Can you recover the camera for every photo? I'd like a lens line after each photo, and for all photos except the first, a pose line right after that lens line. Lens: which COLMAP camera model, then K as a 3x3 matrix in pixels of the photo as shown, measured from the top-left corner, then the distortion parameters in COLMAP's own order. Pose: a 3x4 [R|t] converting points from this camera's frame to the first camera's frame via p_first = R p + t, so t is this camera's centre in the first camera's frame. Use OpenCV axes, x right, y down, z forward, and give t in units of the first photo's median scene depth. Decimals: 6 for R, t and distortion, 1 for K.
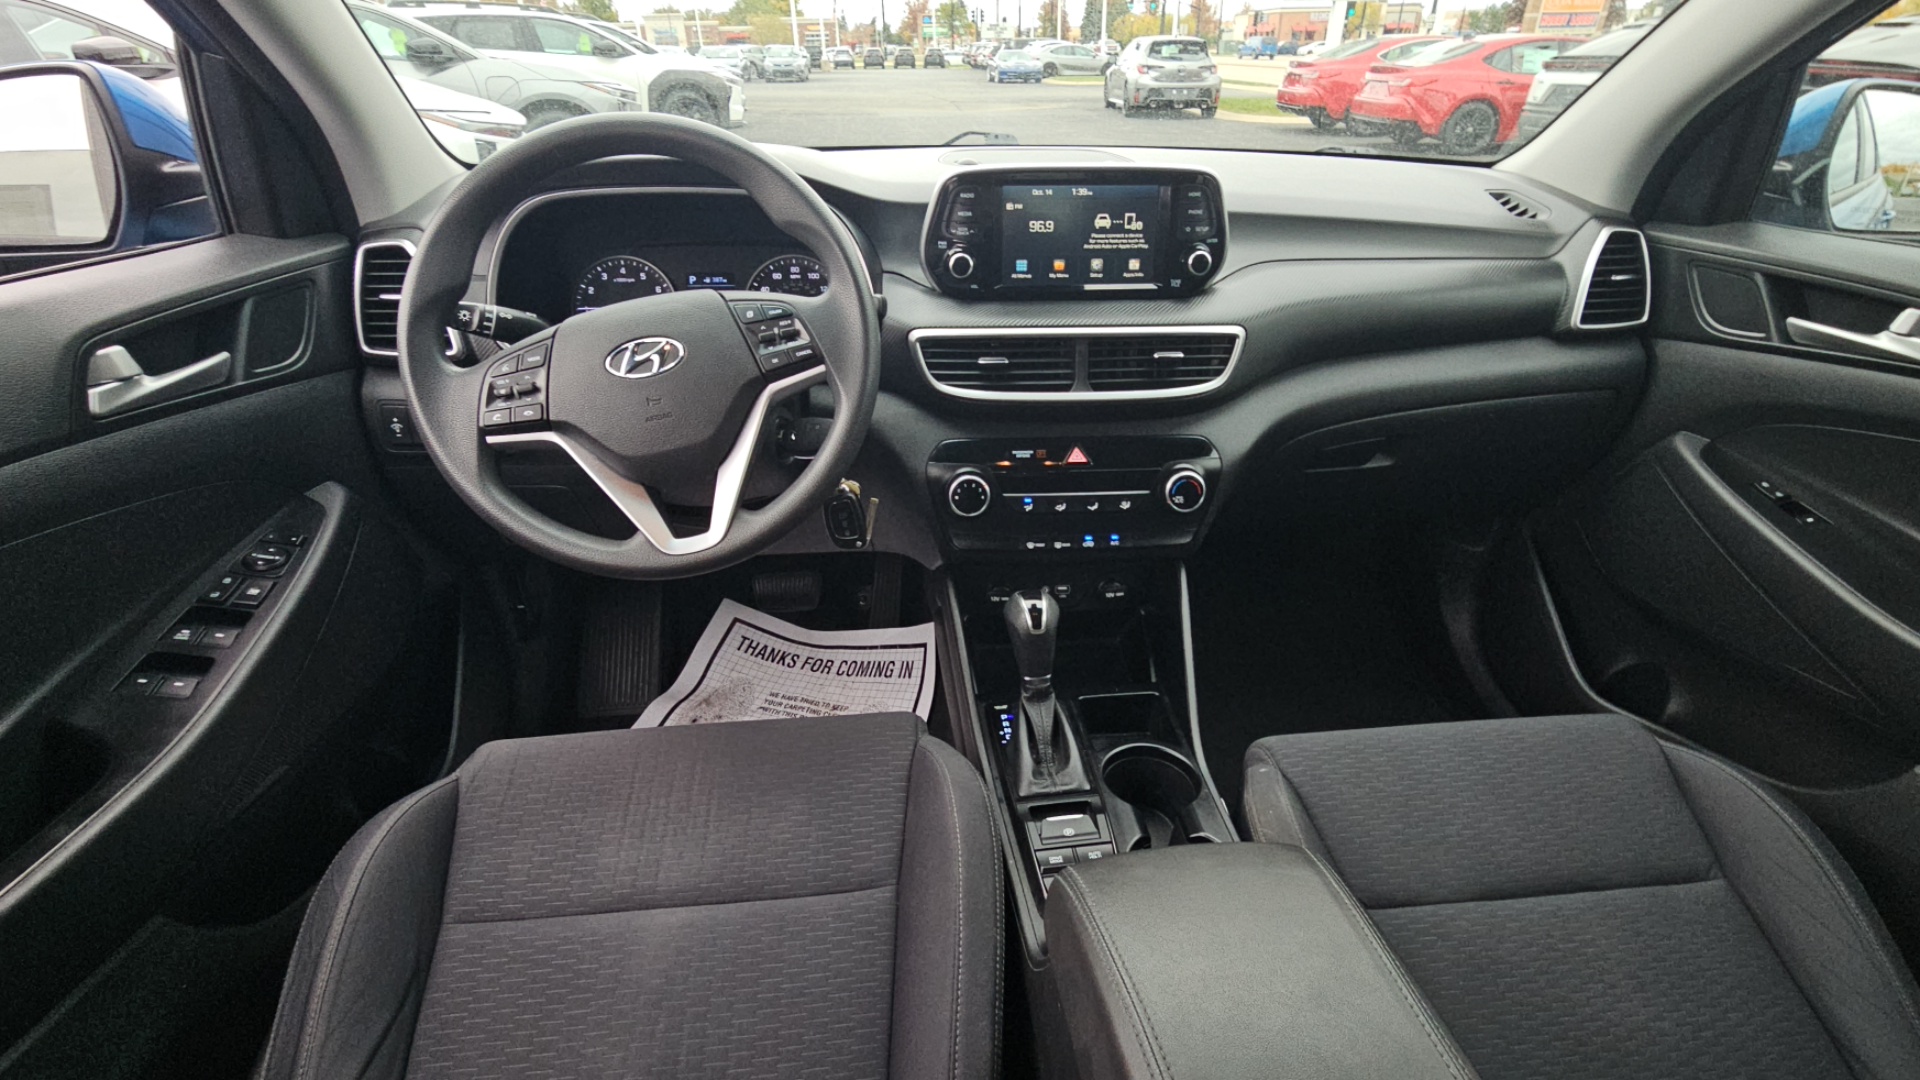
lens RADIAL K [[859.4, 0, 981.5], [0, 859.4, 548.0], [0, 0, 1]] dist [0.007898, -0.006654]
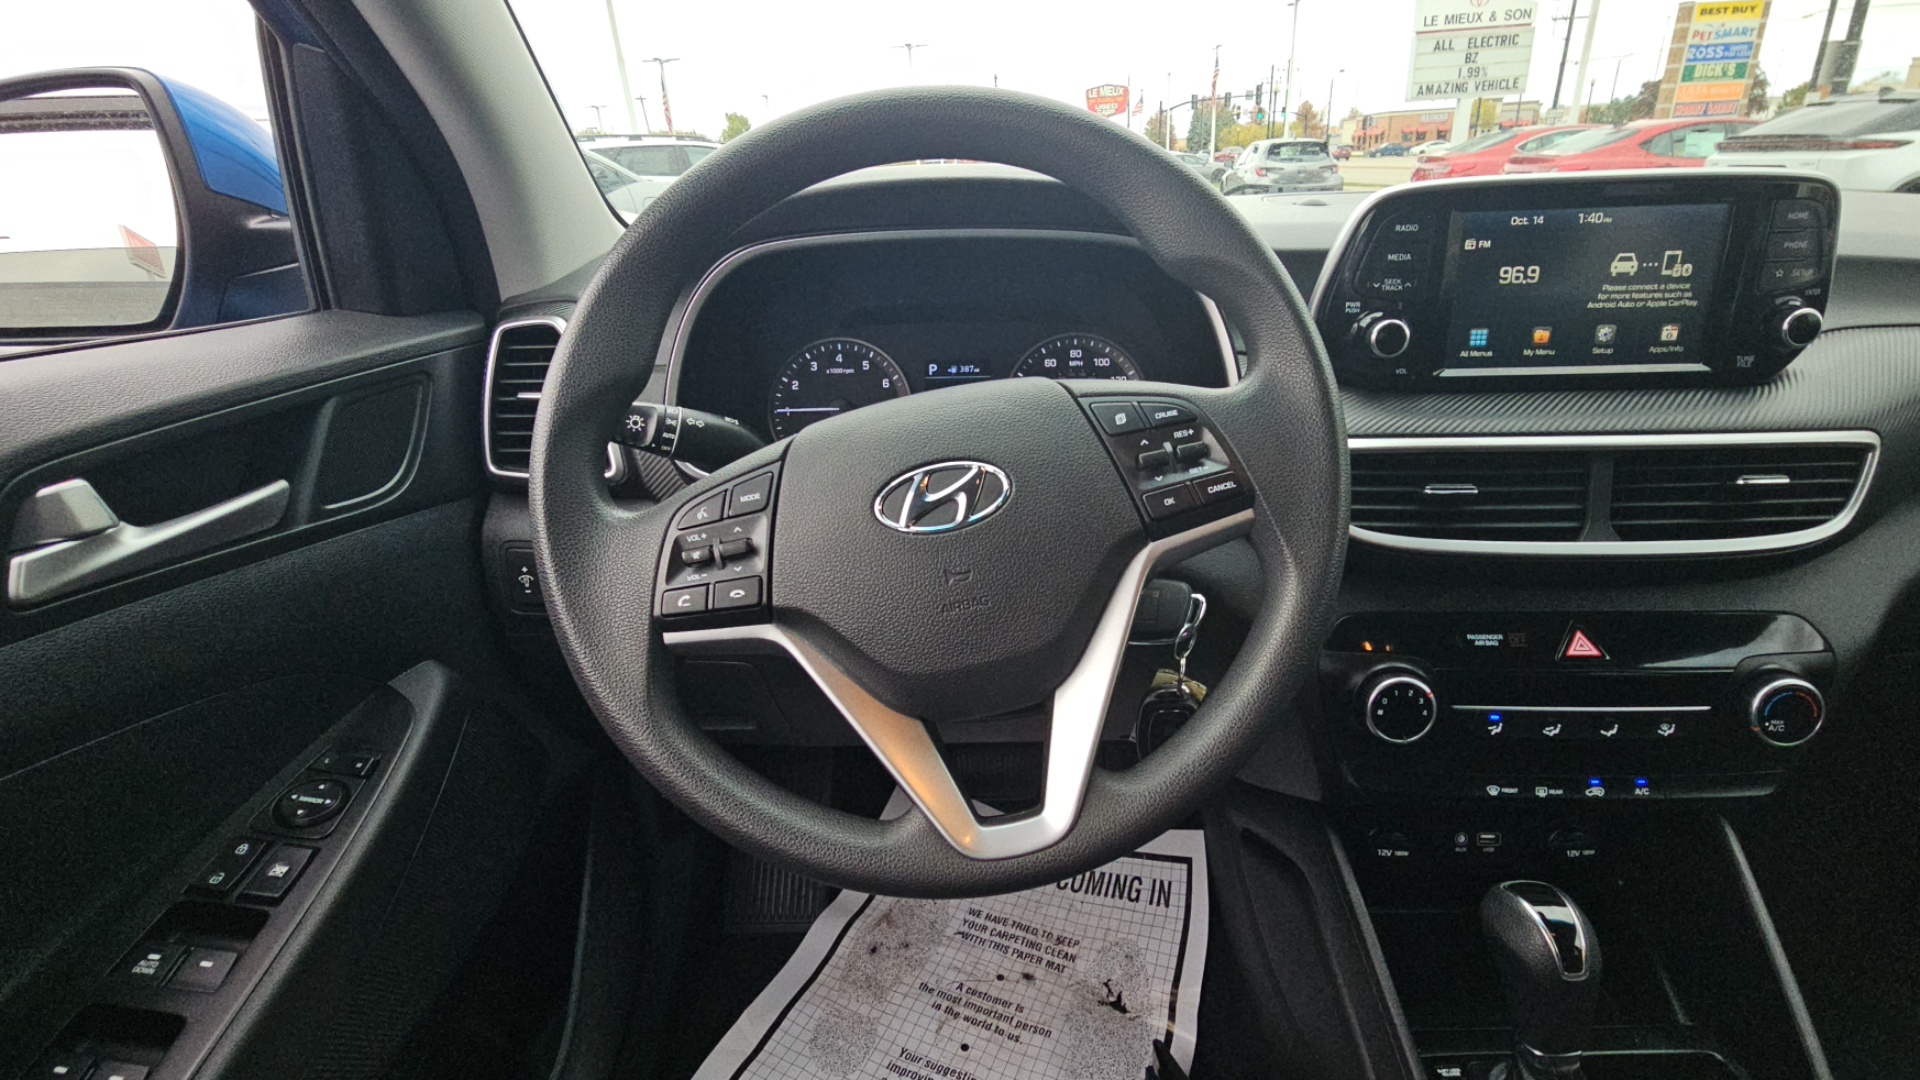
lens RADIAL K [[859.4, 0, 981.1], [0, 859.4, 548.6], [0, 0, 1]] dist [0.007898, -0.006654]
pose [[0.992840, 0.011966, -0.118854, -0.229416], [-0.024624, 0.994103, -0.105608, -0.099352], [0.116889, 0.107778, 0.987279, 0.350553]]
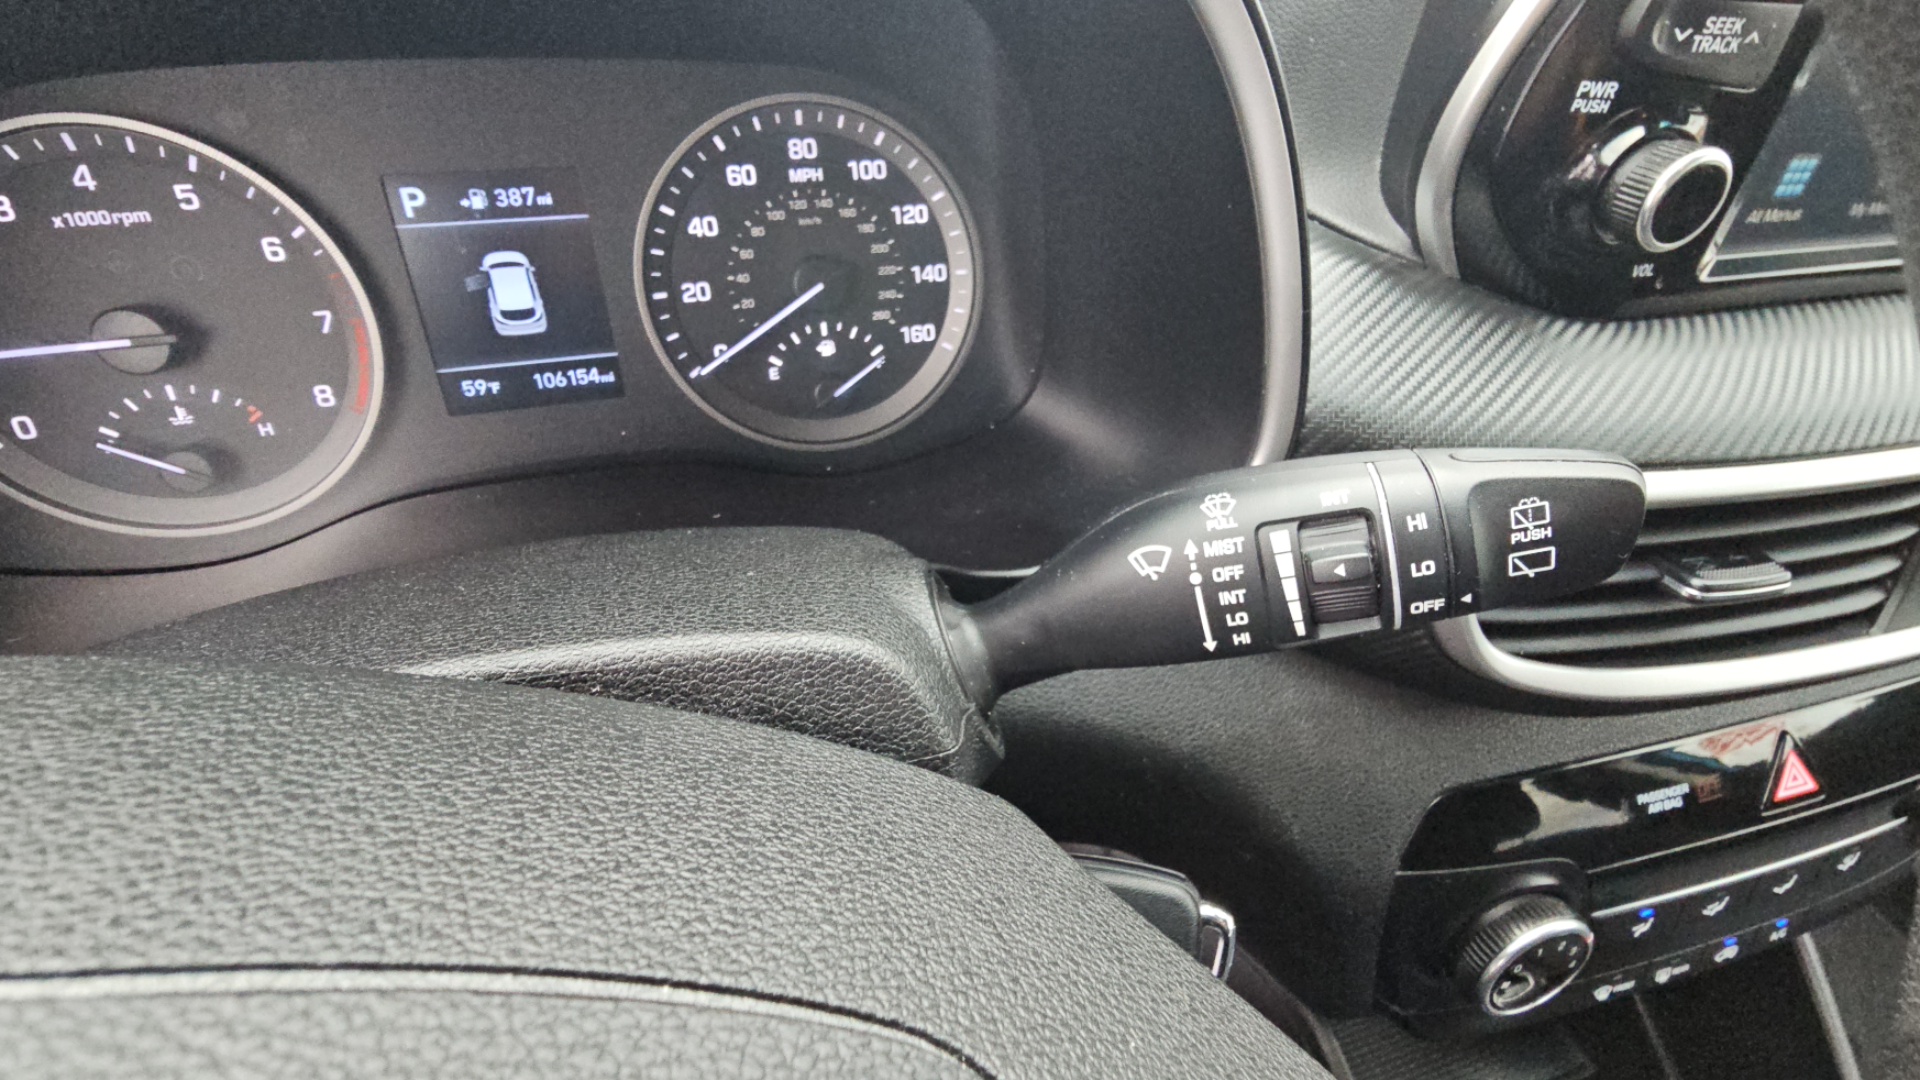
lens RADIAL K [[859.4, 0, 983.7], [0, 859.4, 544.6], [0, 0, 1]] dist [0.007898, -0.006654]
pose [[0.977748, -0.101678, 0.183496, -0.246384], [0.053962, 0.967157, 0.248386, -0.291394], [-0.202725, -0.232957, 0.951122, 0.757907]]
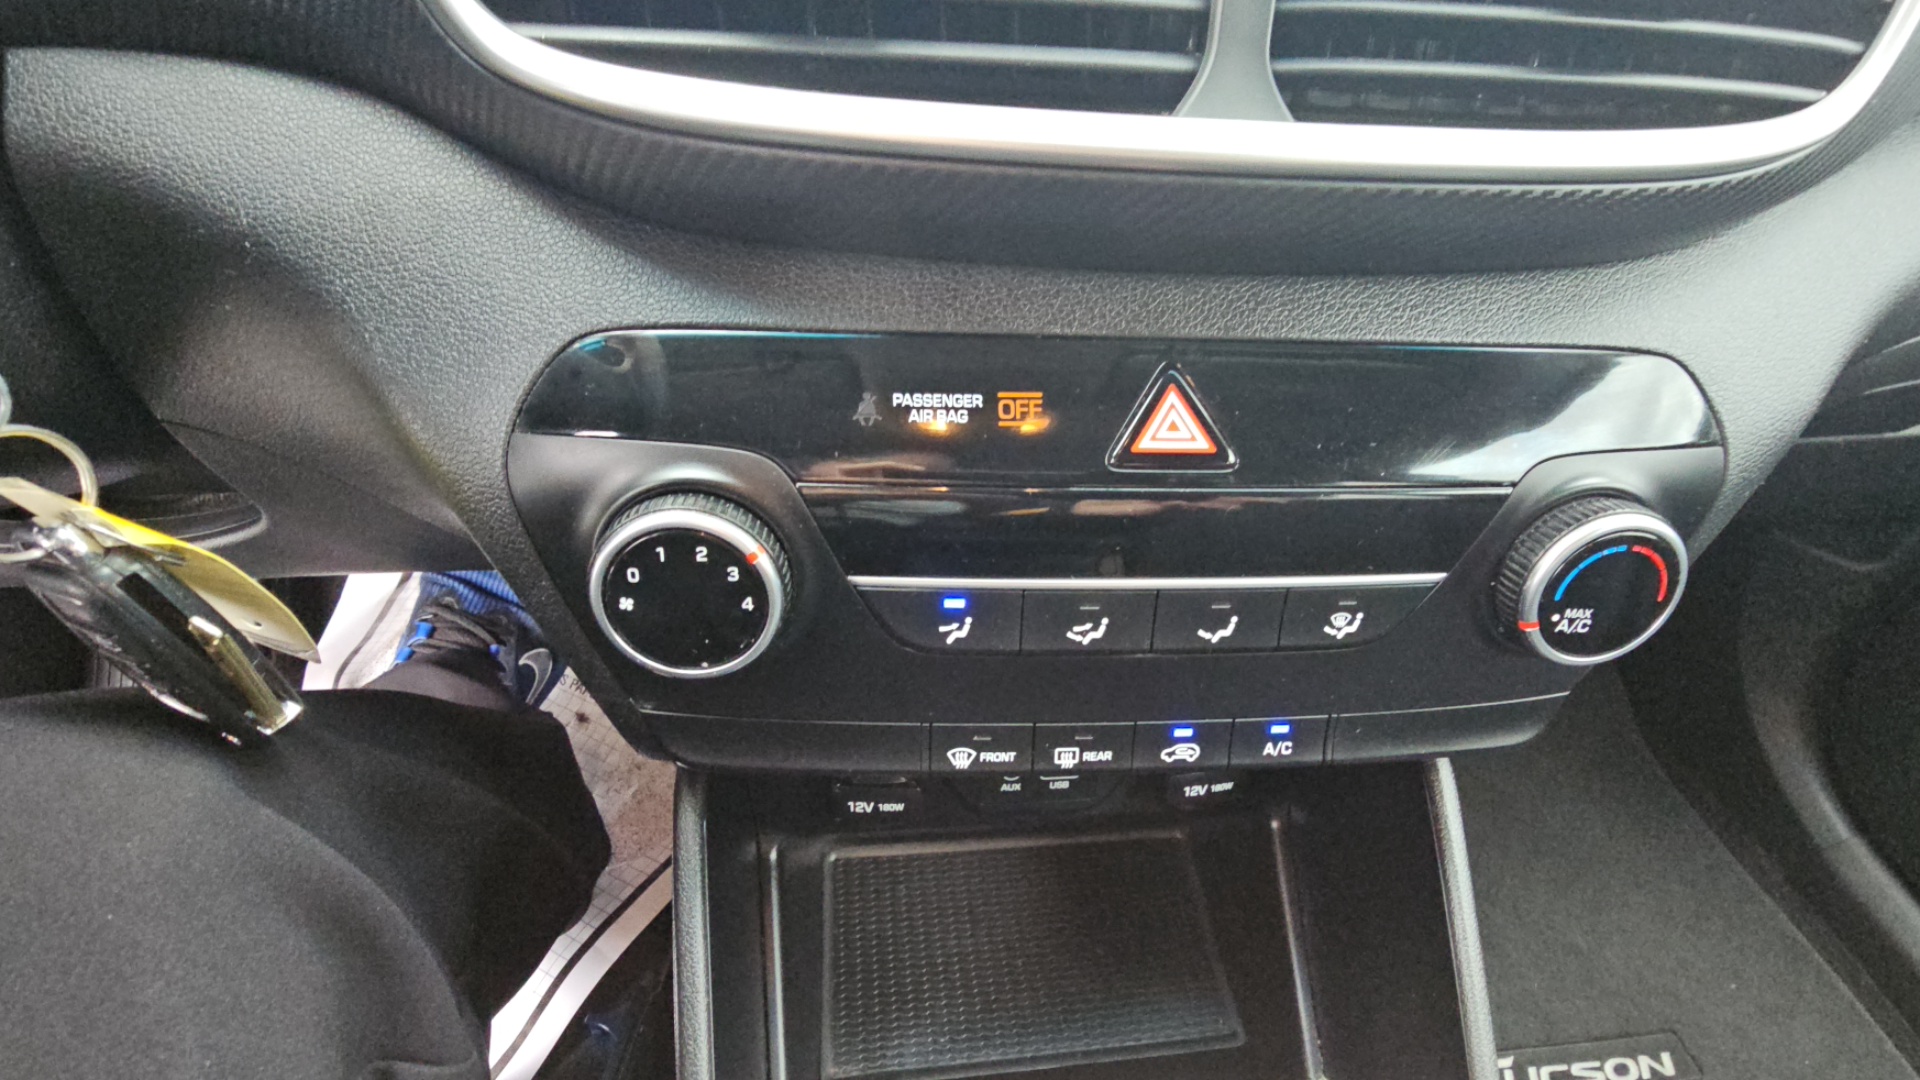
lens RADIAL K [[859.4, 0, 981.5], [0, 859.4, 545.6], [0, 0, 1]] dist [0.007898, -0.006654]
pose [[0.998480, 0.031699, 0.045080, 0.049732], [-0.038740, 0.985519, 0.165079, -0.110266], [-0.039194, -0.166575, 0.985249, 0.760311]]
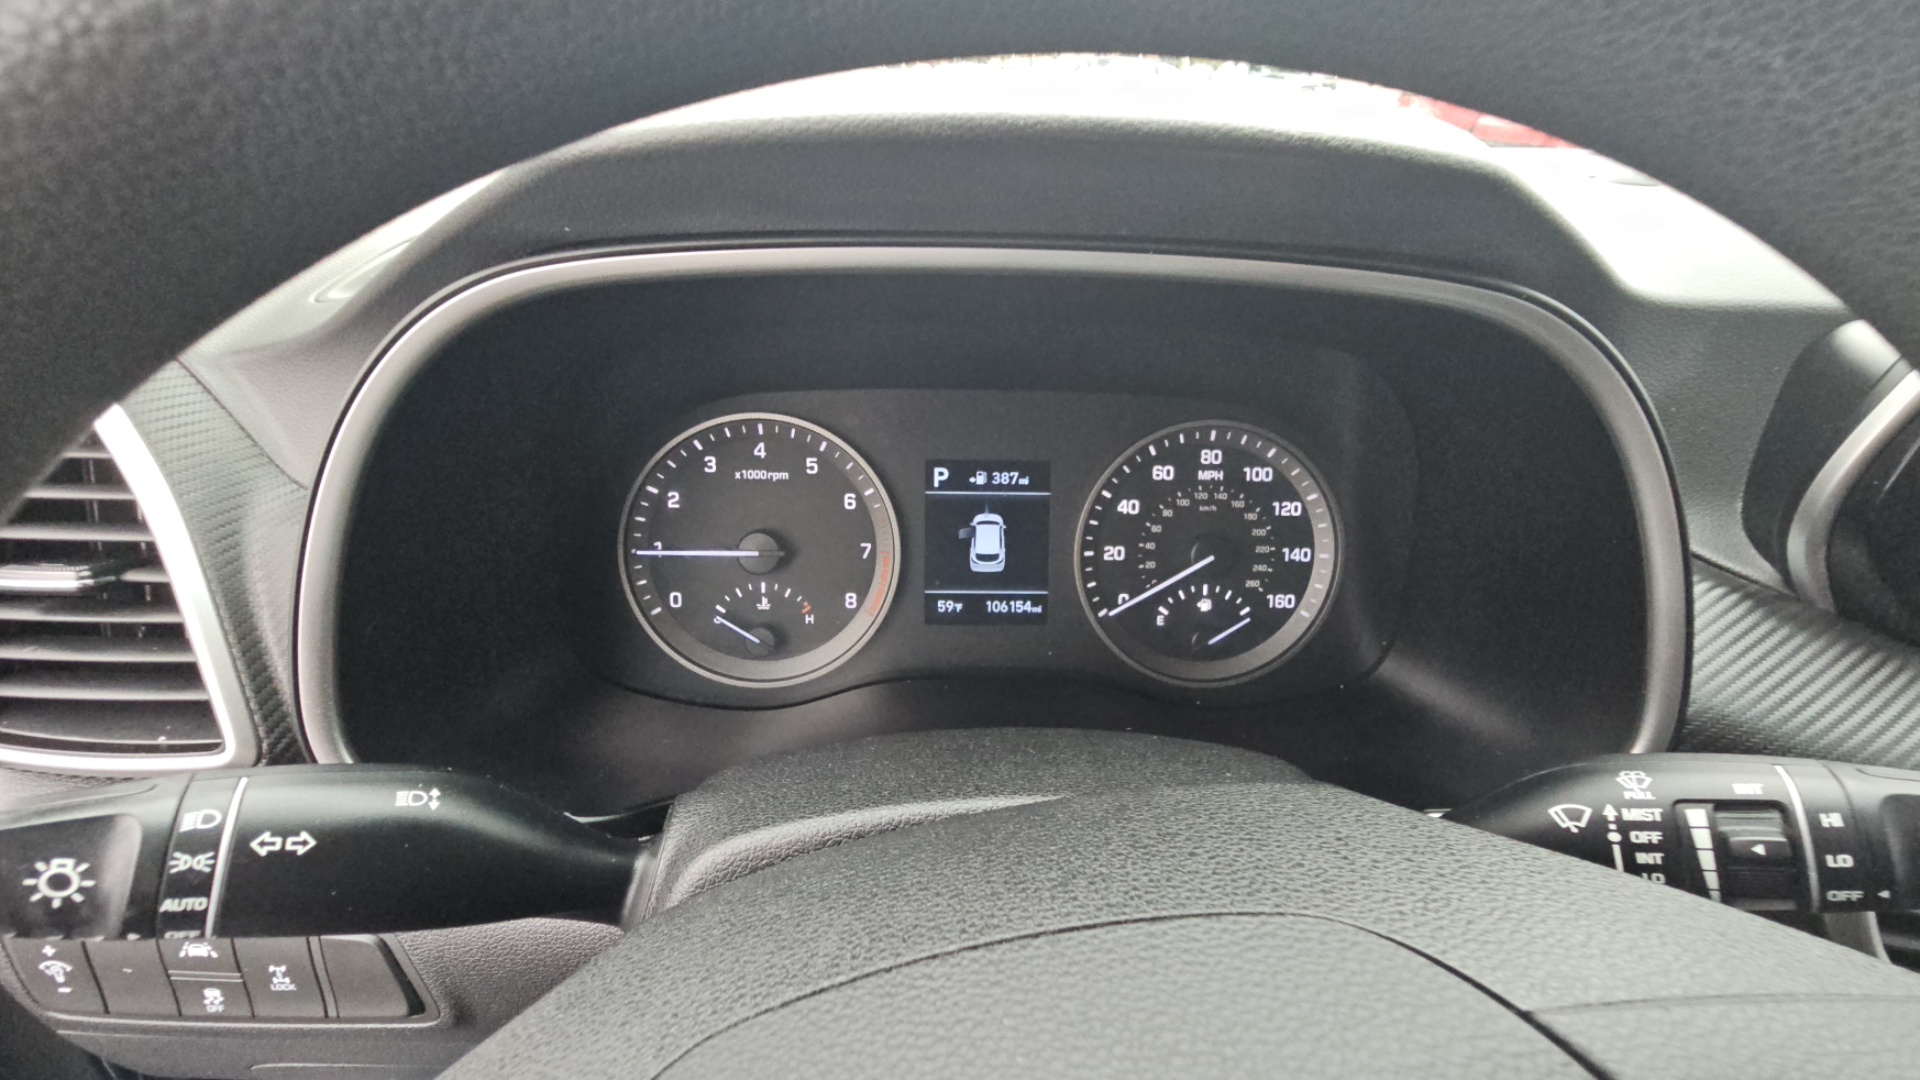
lens RADIAL K [[859.4, 0, 982.1], [0, 859.4, 550.5], [0, 0, 1]] dist [0.007898, -0.006654]
pose [[0.996994, 0.047219, -0.061420, -0.320108], [-0.048348, 0.998686, -0.017017, -0.299457], [0.060536, 0.019935, 0.997967, 0.687948]]
